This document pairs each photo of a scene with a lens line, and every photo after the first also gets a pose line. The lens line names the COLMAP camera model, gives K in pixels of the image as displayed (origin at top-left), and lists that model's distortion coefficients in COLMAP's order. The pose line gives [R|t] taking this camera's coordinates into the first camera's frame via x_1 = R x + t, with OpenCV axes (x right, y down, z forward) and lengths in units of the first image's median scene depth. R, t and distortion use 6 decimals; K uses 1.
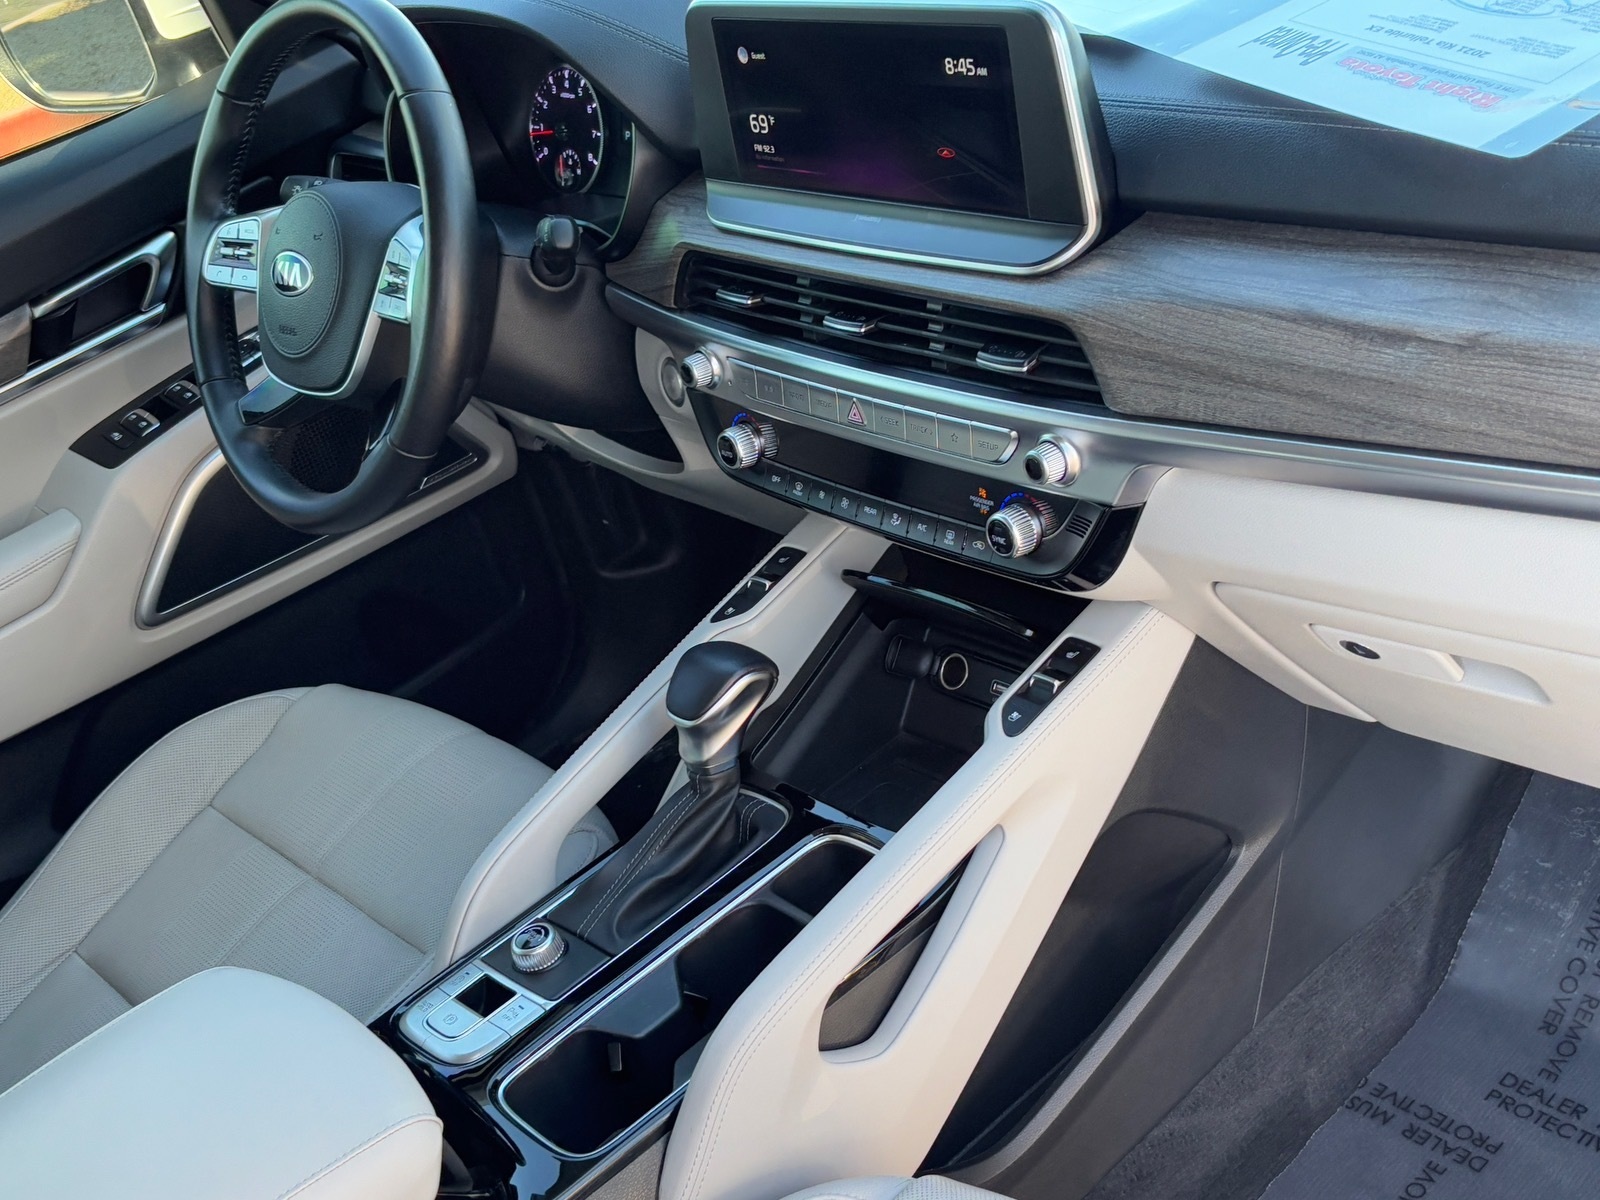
lens RADIAL K [[1953.0, 0, 802.7], [0, 1953.0, 620.1], [0, 0, 1]] dist [0.081674, 0.000000]
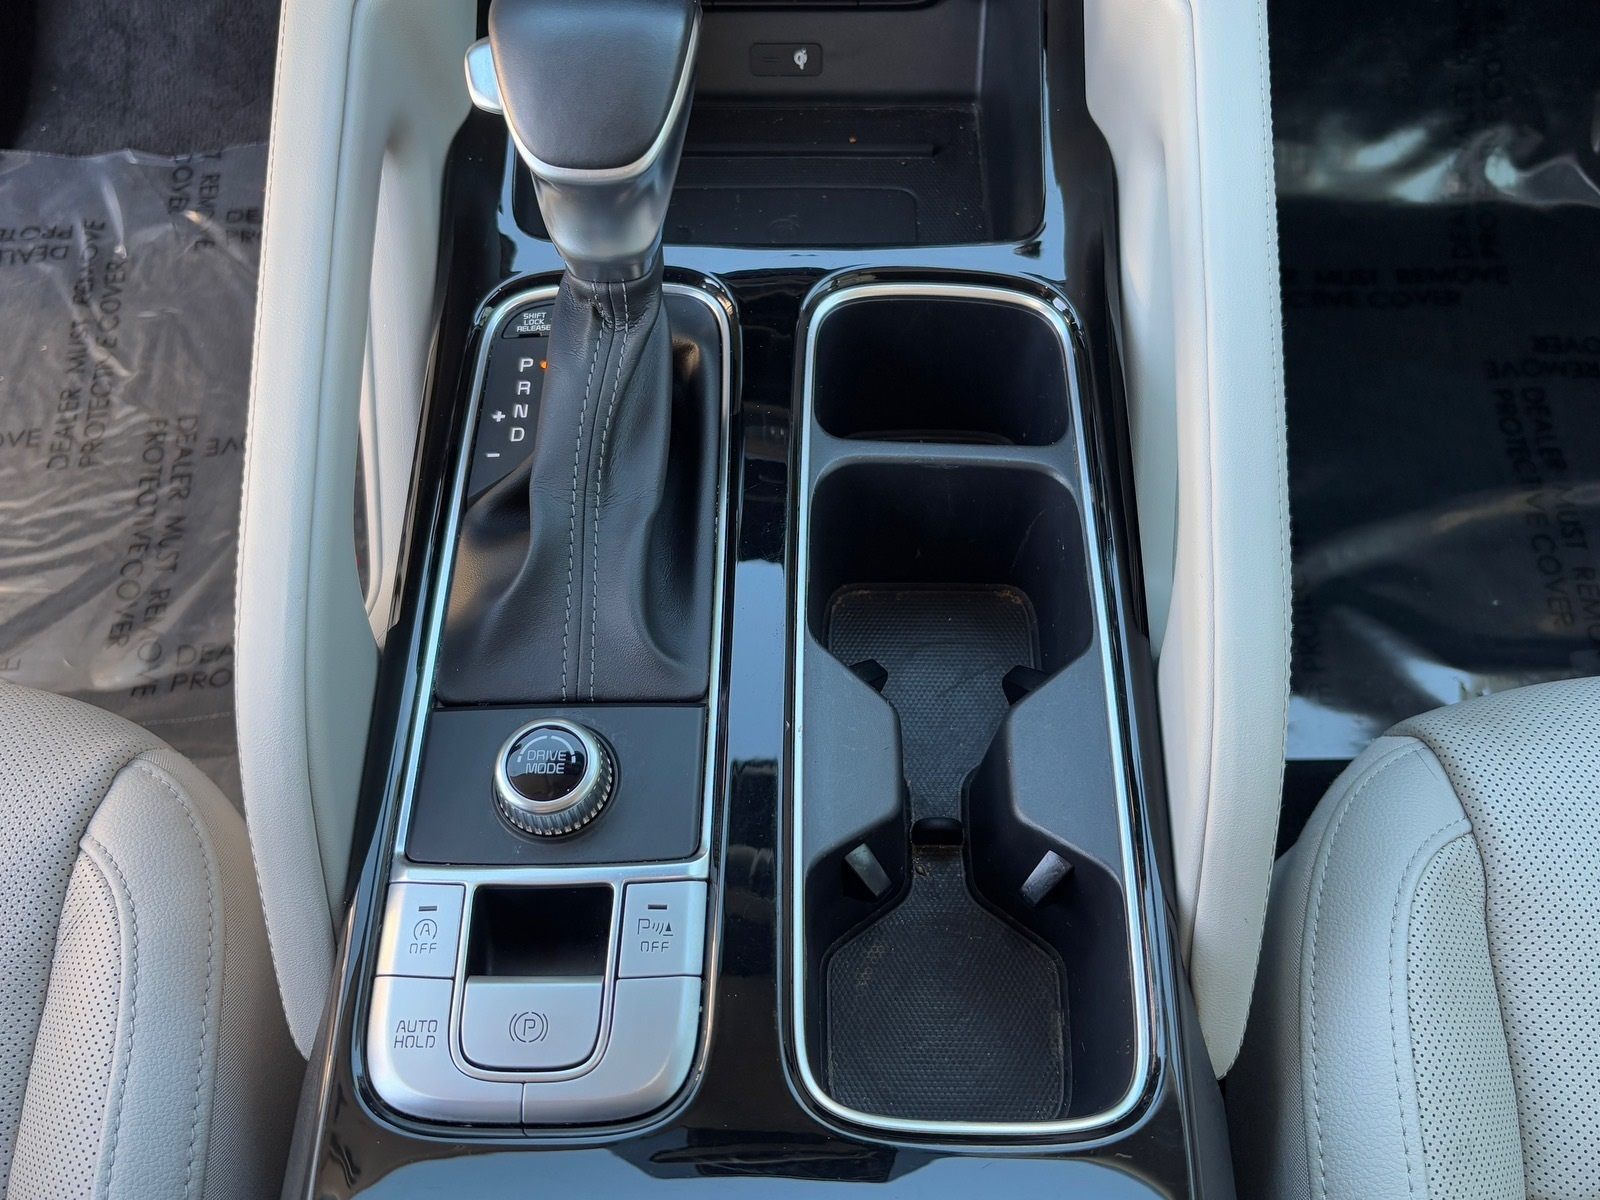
lens RADIAL K [[1421.4, 0, 801.9], [0, 1421.4, 606.2], [0, 0, 1]] dist [0.022133, -0.018829]
pose [[0.668915, -0.501930, 0.548287, -0.256535], [0.237170, 0.843162, 0.482523, -0.008602], [-0.704488, -0.192730, 0.683046, 0.744896]]
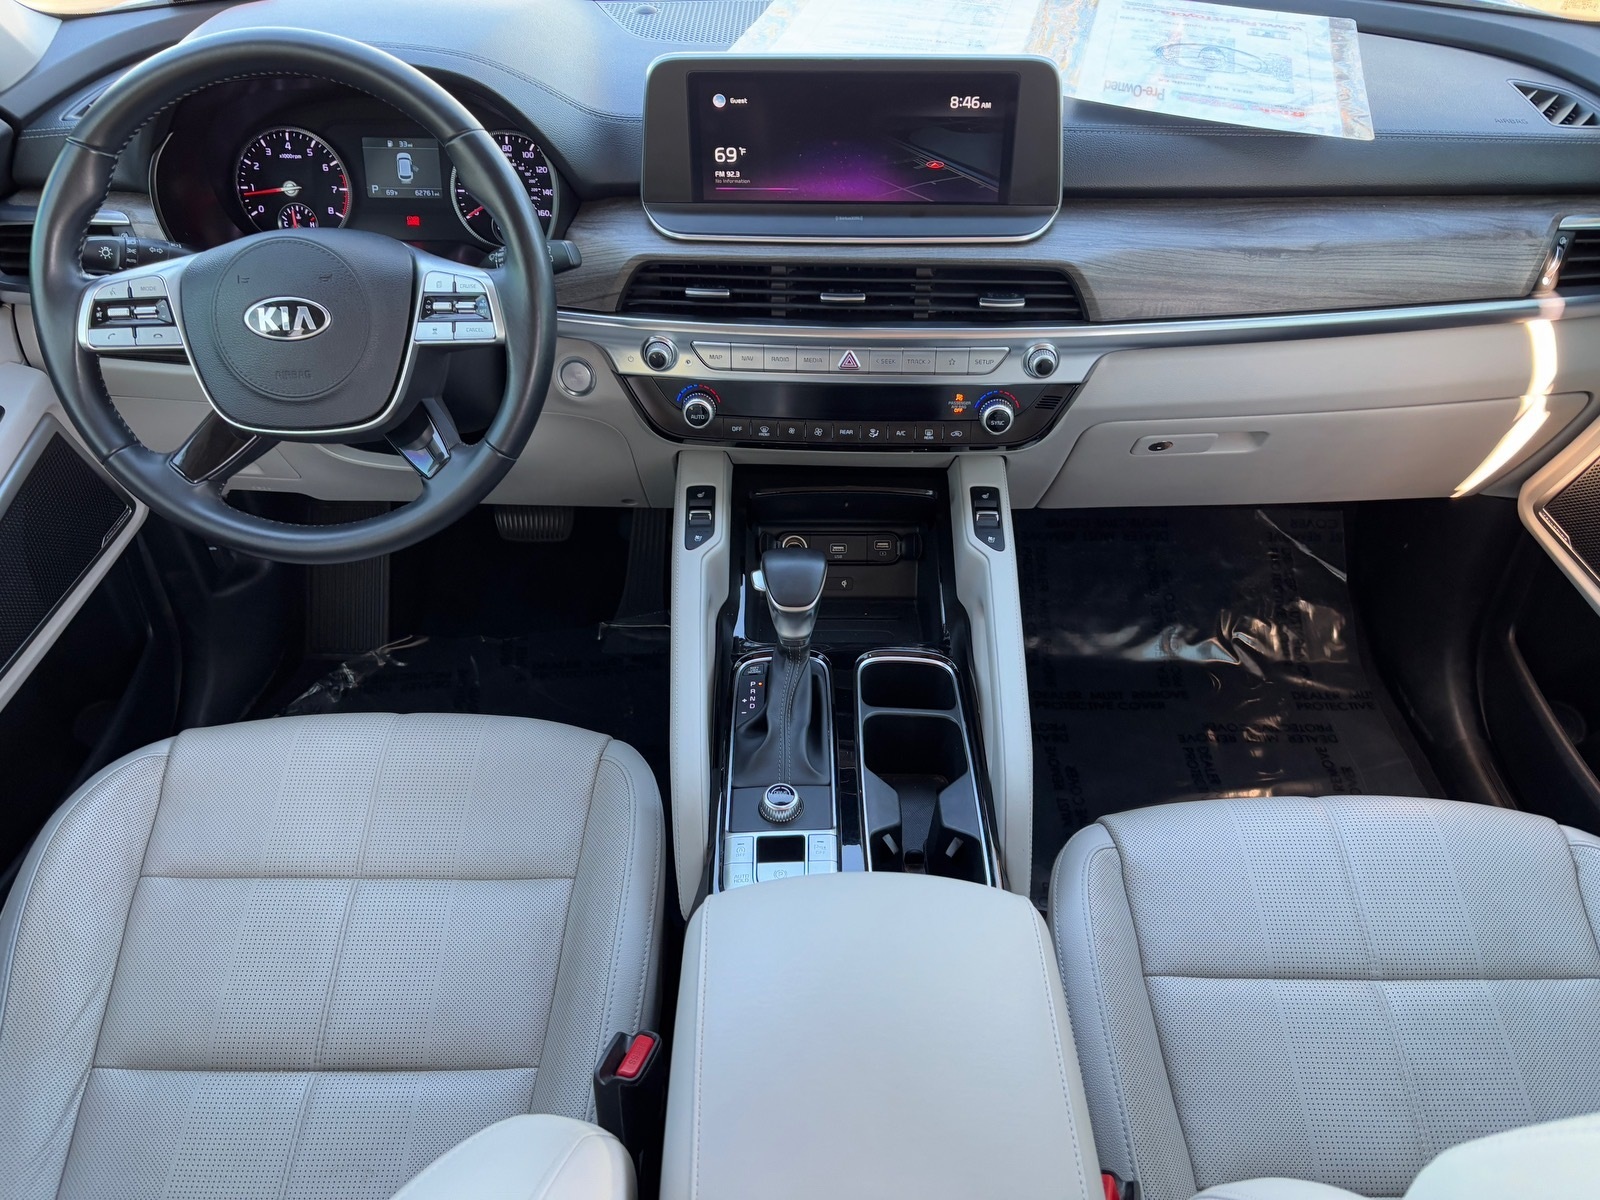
lens RADIAL K [[1229.5, 0, 801.8], [0, 1229.5, 615.2], [0, 0, 1]] dist [0.036481, -0.052406]
pose [[0.650022, -0.267086, 0.711433, -0.670887], [0.230569, 0.961385, 0.150257, -0.070680], [-0.724092, 0.066364, 0.686503, 0.424768]]
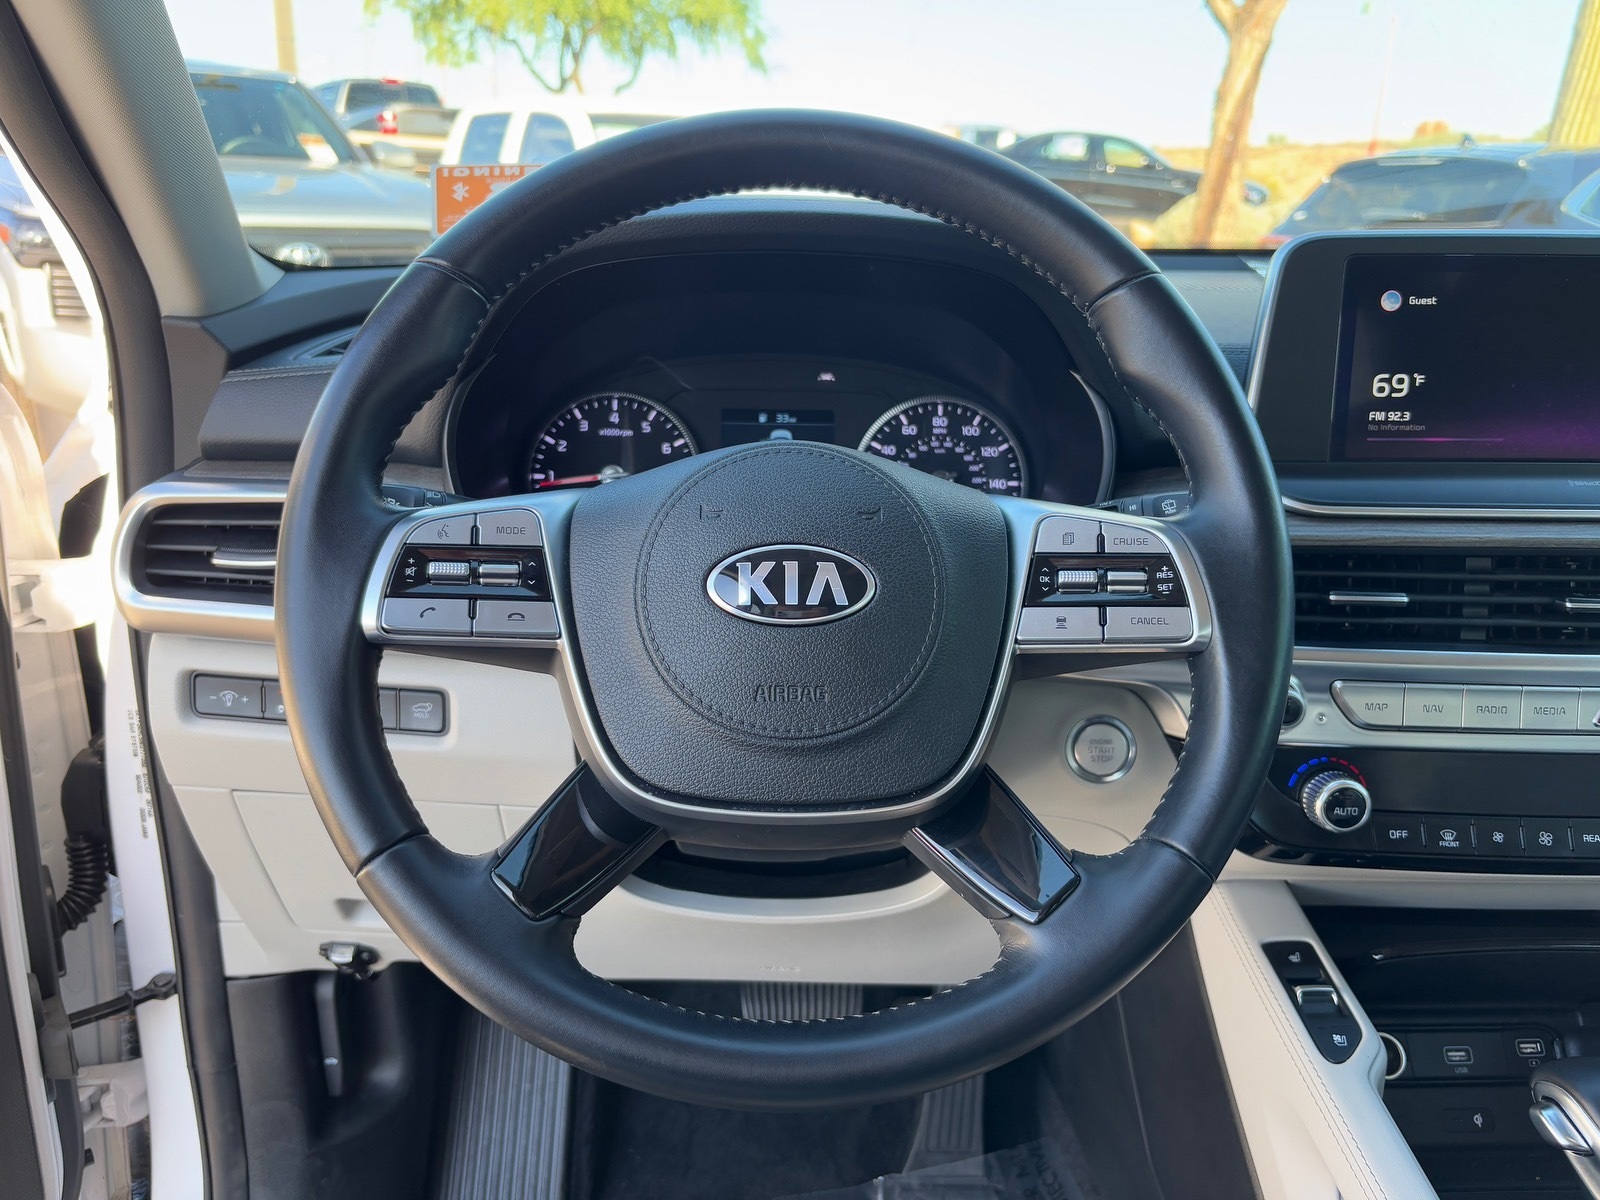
lens RADIAL K [[1229.5, 0, 783.5], [0, 1229.5, 597.2], [0, 0, 1]] dist [0.036481, -0.052406]
pose [[0.634034, 0.031100, 0.772680, -0.584499], [0.234220, 0.944534, -0.230210, -0.113193], [-0.736982, 0.326938, 0.591582, 0.928065]]
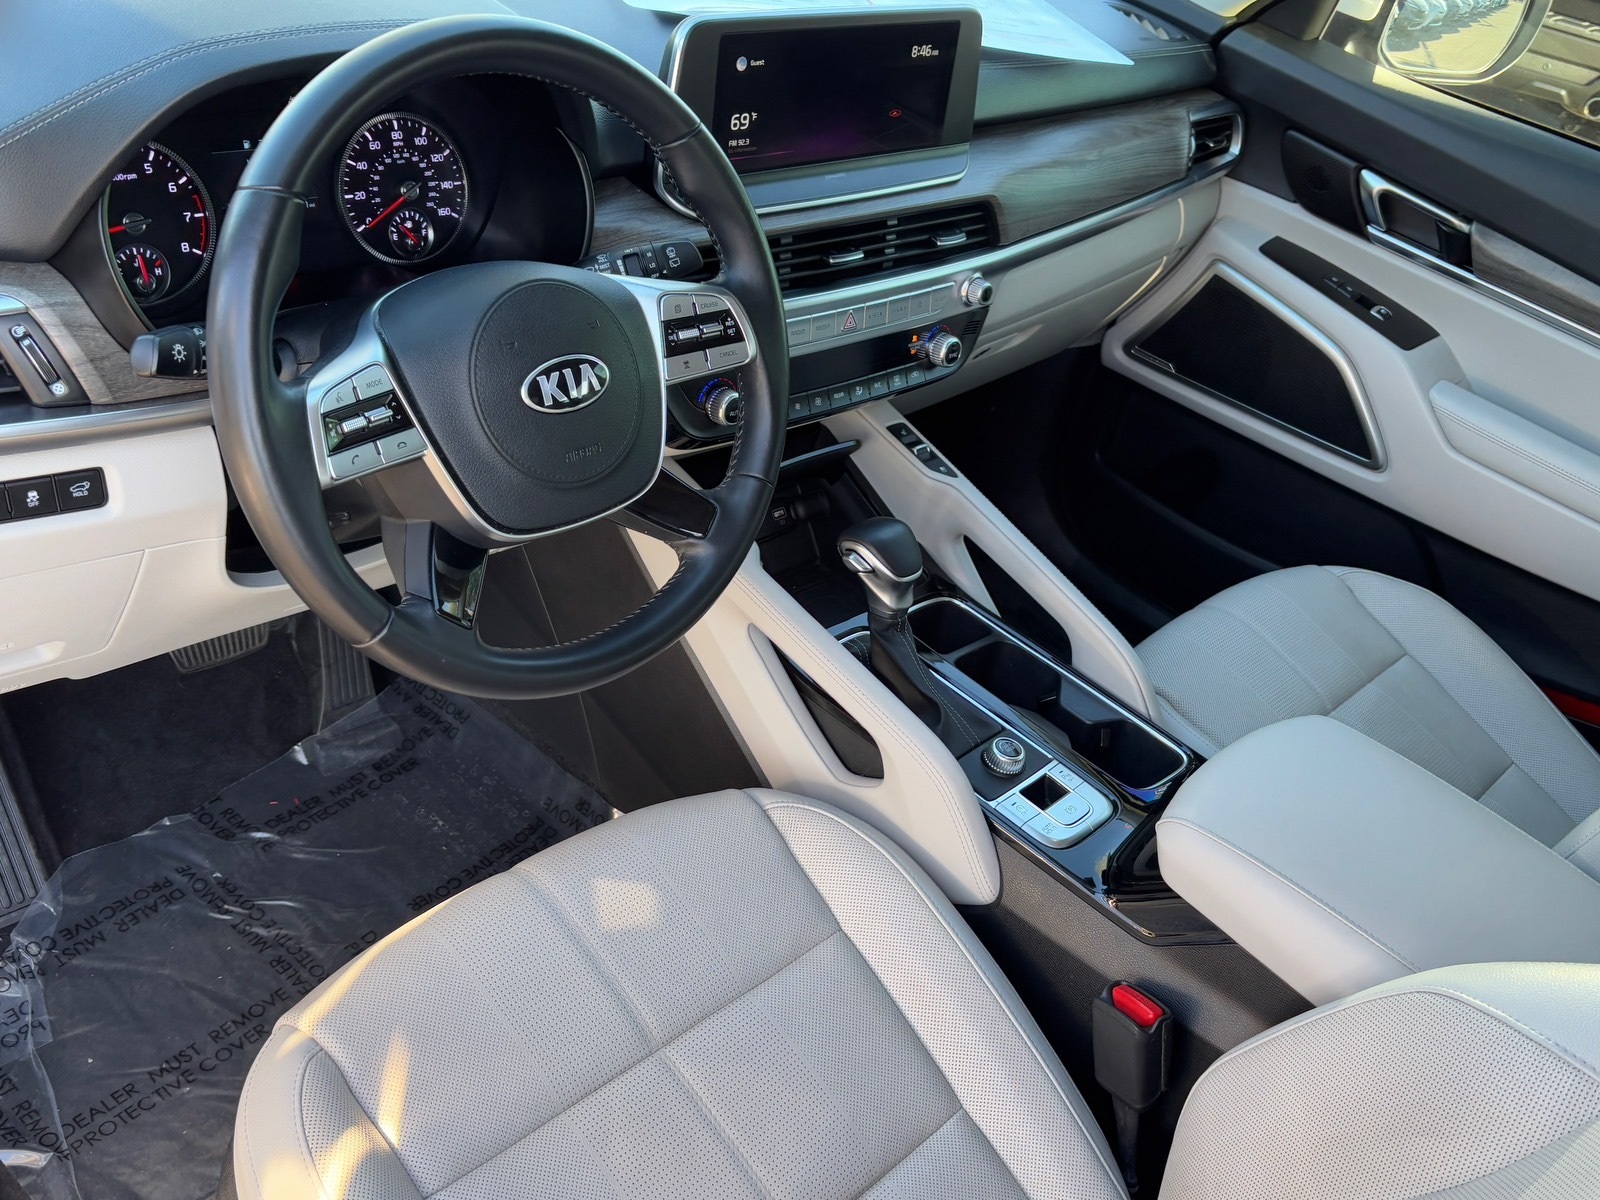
lens RADIAL K [[1462.6, 0, 804.7], [0, 1462.6, 625.3], [0, 0, 1]] dist [0.007060, 0.000000]
pose [[-0.097069, -0.388004, 0.916532, -0.977642], [0.341949, 0.851822, 0.396825, -0.337927], [-0.934692, 0.351926, 0.049992, 1.045517]]
